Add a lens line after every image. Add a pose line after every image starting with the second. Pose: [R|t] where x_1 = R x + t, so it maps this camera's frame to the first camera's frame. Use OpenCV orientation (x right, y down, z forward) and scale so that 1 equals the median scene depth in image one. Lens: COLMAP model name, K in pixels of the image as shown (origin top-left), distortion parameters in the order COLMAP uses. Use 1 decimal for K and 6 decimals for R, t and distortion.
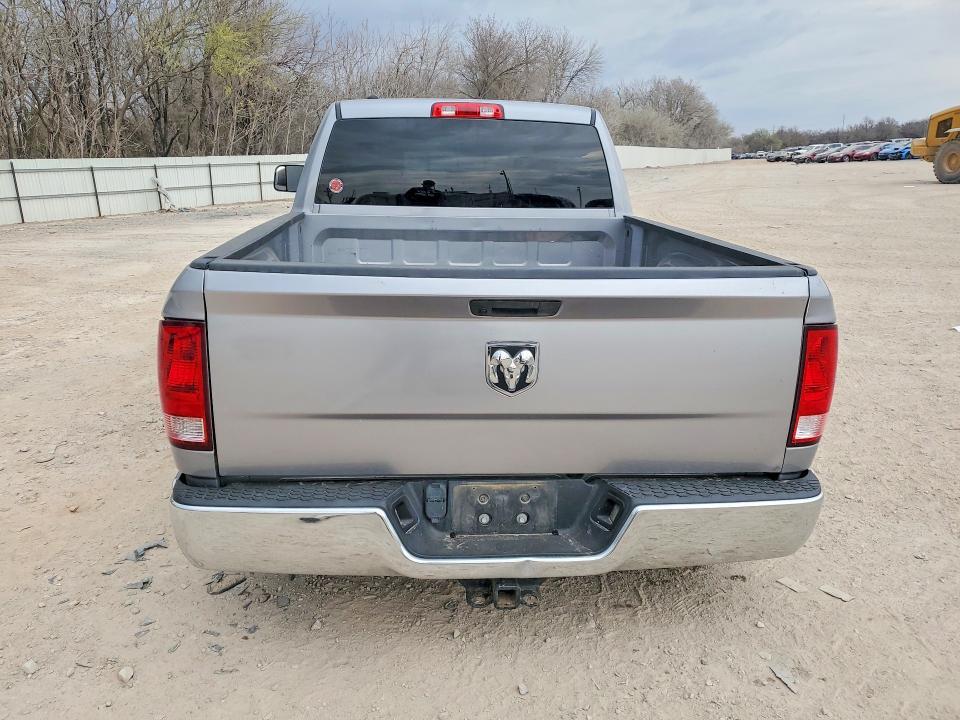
lens RADIAL K [[750.6, 0, 478.8], [0, 750.6, 362.7], [0, 0, 1]] dist [0.017737, 0.006801]
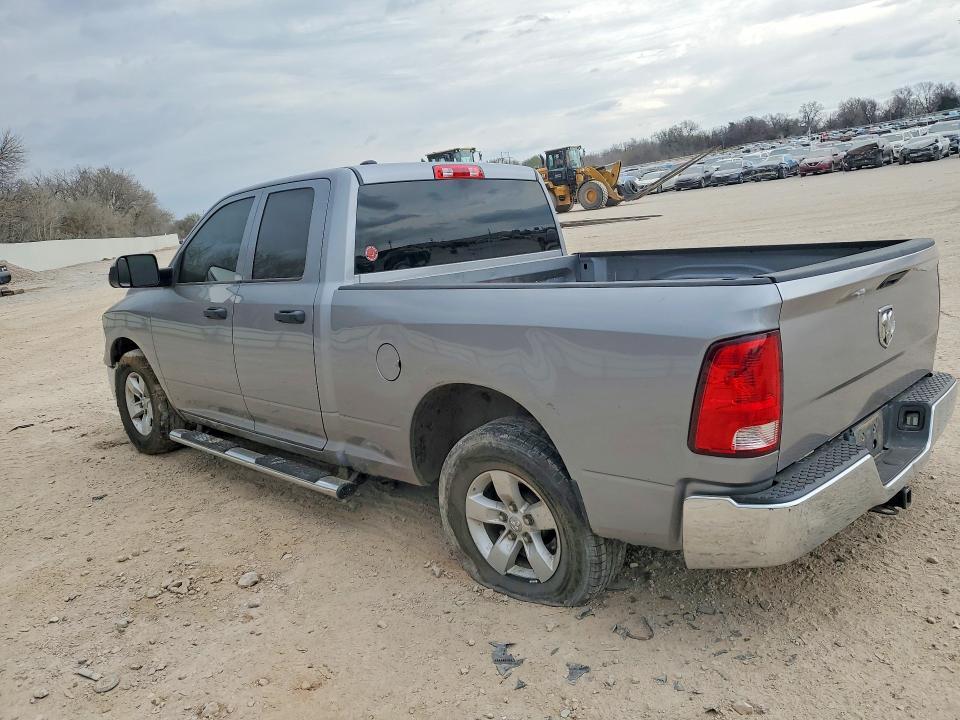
lens RADIAL K [[750.6, 0, 478.3], [0, 750.6, 358.1], [0, 0, 1]] dist [0.017737, 0.006801]
pose [[0.736541, -0.194669, 0.647774, -0.726851], [0.266324, 0.963793, -0.013181, -0.059777], [-0.621754, 0.182226, 0.761718, 0.221818]]
